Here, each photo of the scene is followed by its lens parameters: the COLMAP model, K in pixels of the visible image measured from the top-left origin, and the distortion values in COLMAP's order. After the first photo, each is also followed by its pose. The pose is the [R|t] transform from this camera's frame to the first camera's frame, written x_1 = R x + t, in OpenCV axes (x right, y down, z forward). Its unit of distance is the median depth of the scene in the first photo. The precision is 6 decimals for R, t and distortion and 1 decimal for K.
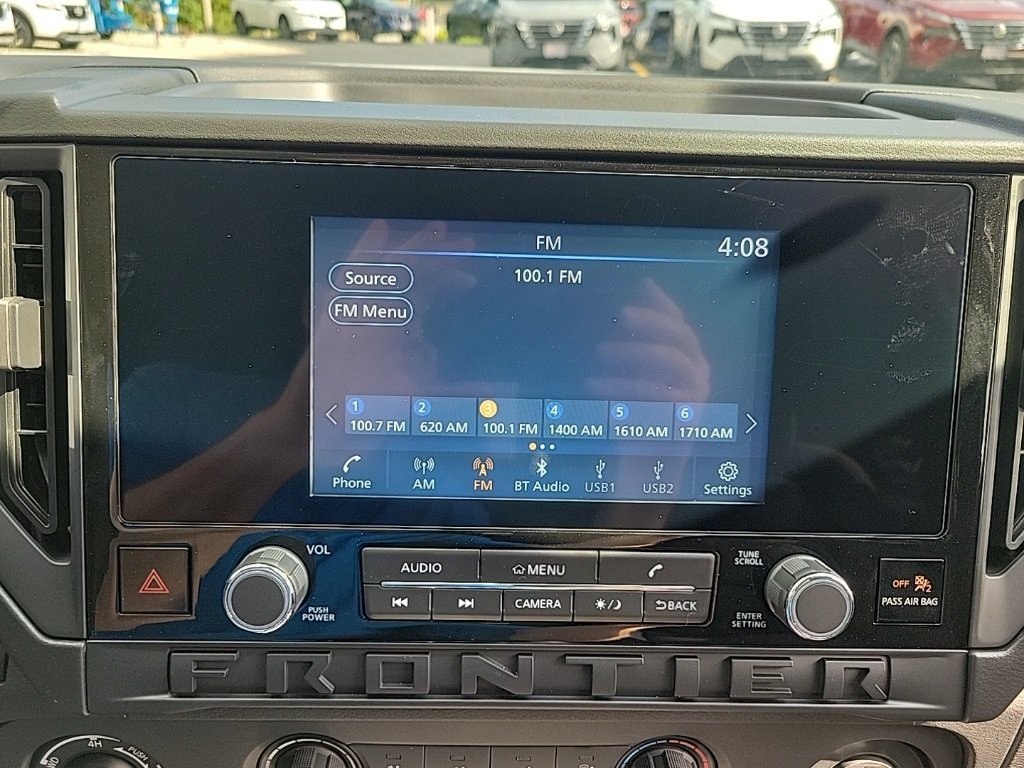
lens RADIAL K [[791.1, 0, 494.0], [0, 791.1, 384.4], [0, 0, 1]] dist [0.009511, -0.000279]
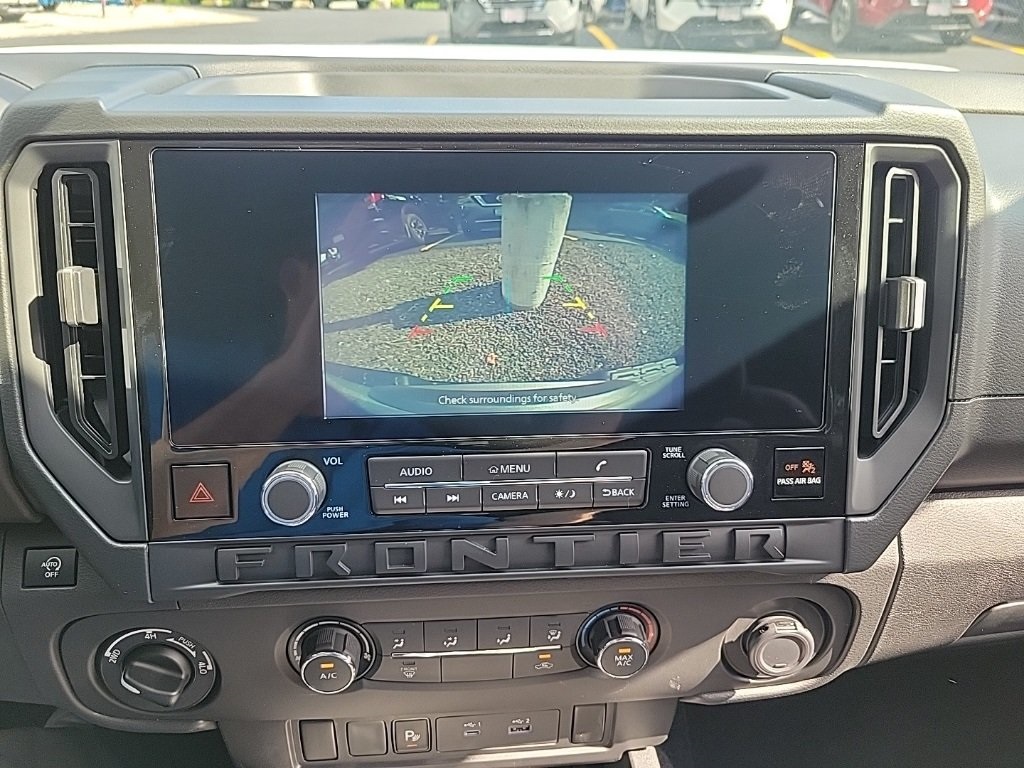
lens RADIAL K [[788.9, 0, 503.3], [0, 788.9, 378.9], [0, 0, 1]] dist [0.013673, 0.001274]
pose [[0.998073, -0.041555, 0.046089, -0.005256], [0.039979, 0.998601, 0.034615, 0.045842], [-0.047463, -0.032706, 0.998337, -0.250315]]
